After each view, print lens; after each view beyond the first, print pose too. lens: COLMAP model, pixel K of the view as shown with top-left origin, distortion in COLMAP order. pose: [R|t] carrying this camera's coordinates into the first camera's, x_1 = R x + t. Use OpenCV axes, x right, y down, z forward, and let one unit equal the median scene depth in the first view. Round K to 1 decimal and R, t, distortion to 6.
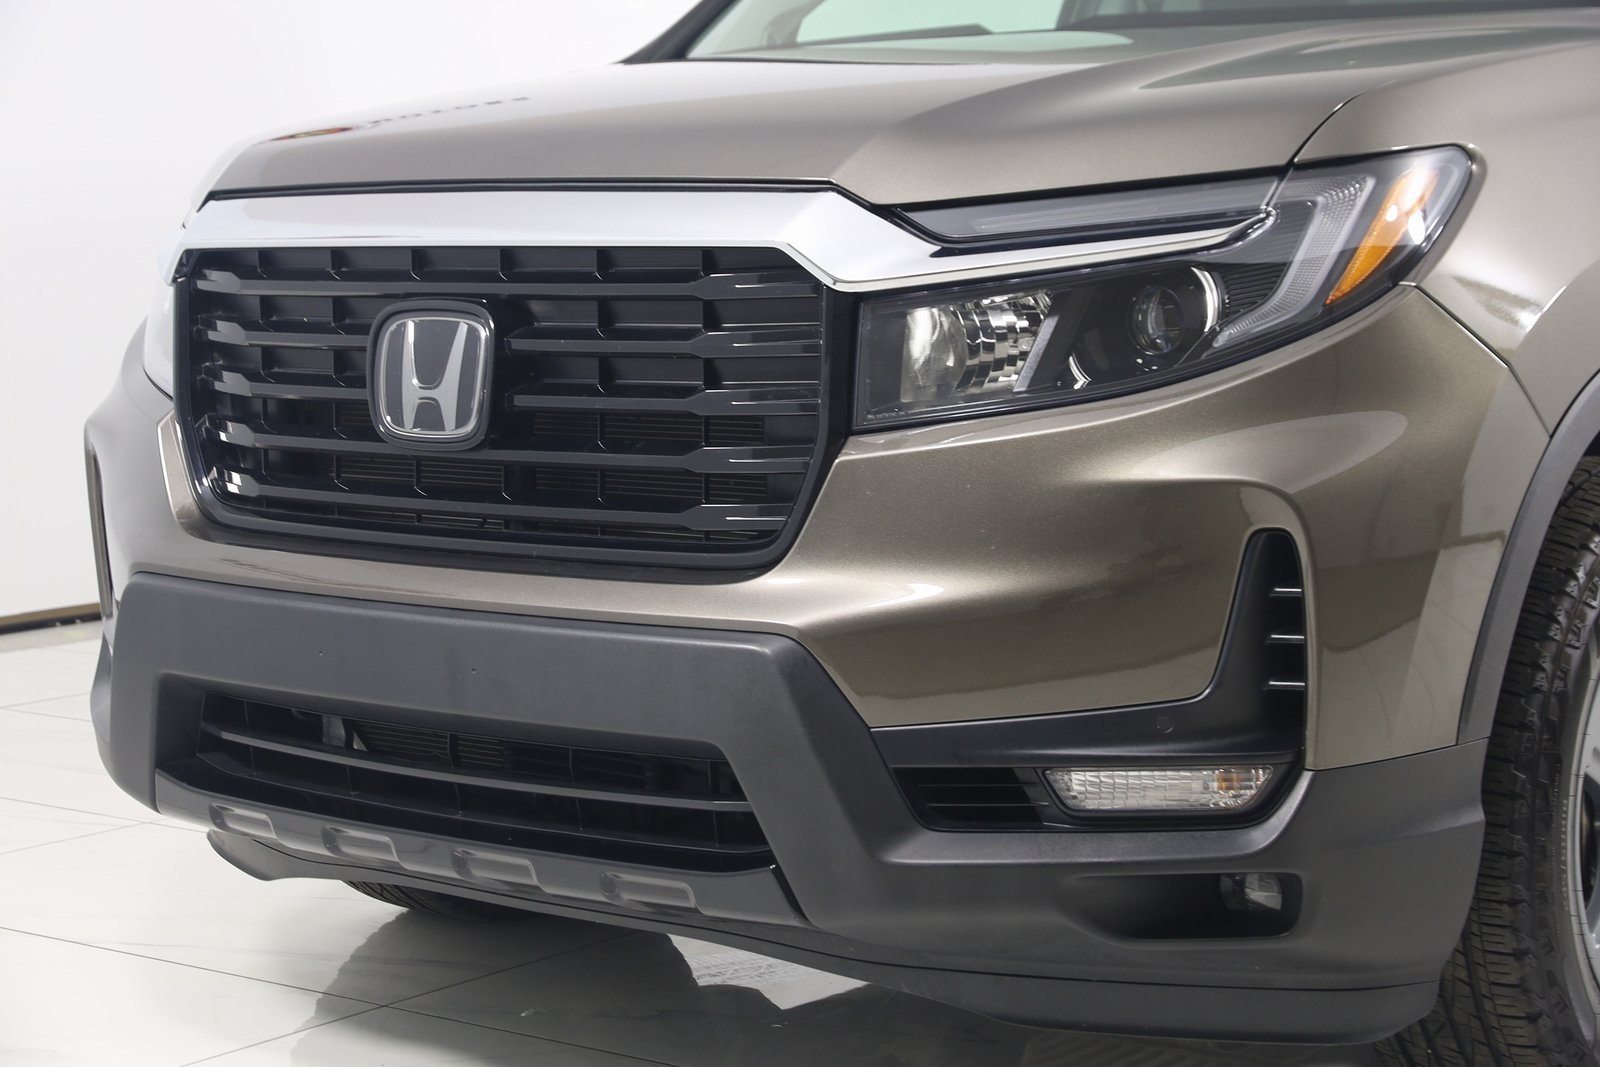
lens RADIAL K [[2949.0, 0, 798.2], [0, 2949.0, 512.9], [0, 0, 1]] dist [0.062224, 0.323541]
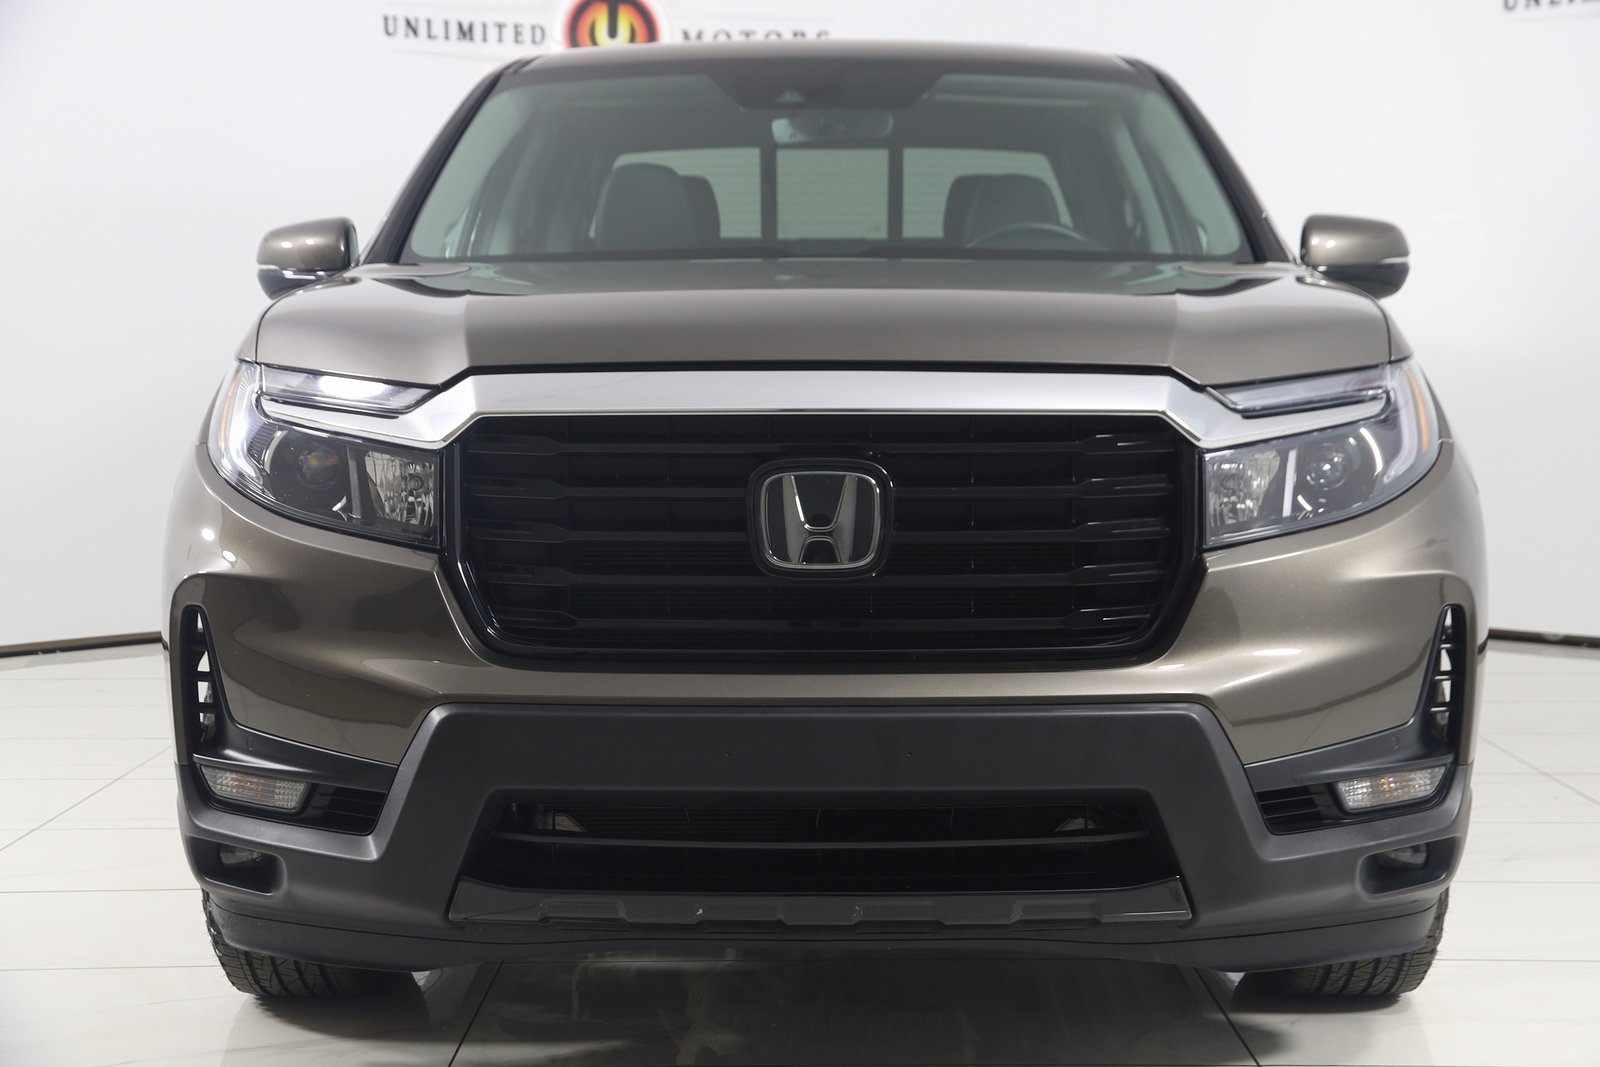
lens RADIAL K [[2167.6, 0, 800.0], [0, 2167.6, 533.5], [0, 0, 1]] dist [0.095700, 0.038797]
pose [[0.790602, -0.028308, 0.611676, -0.696216], [0.052360, 0.998397, -0.021470, -0.021747], [-0.610088, 0.049001, 0.790817, 0.294214]]
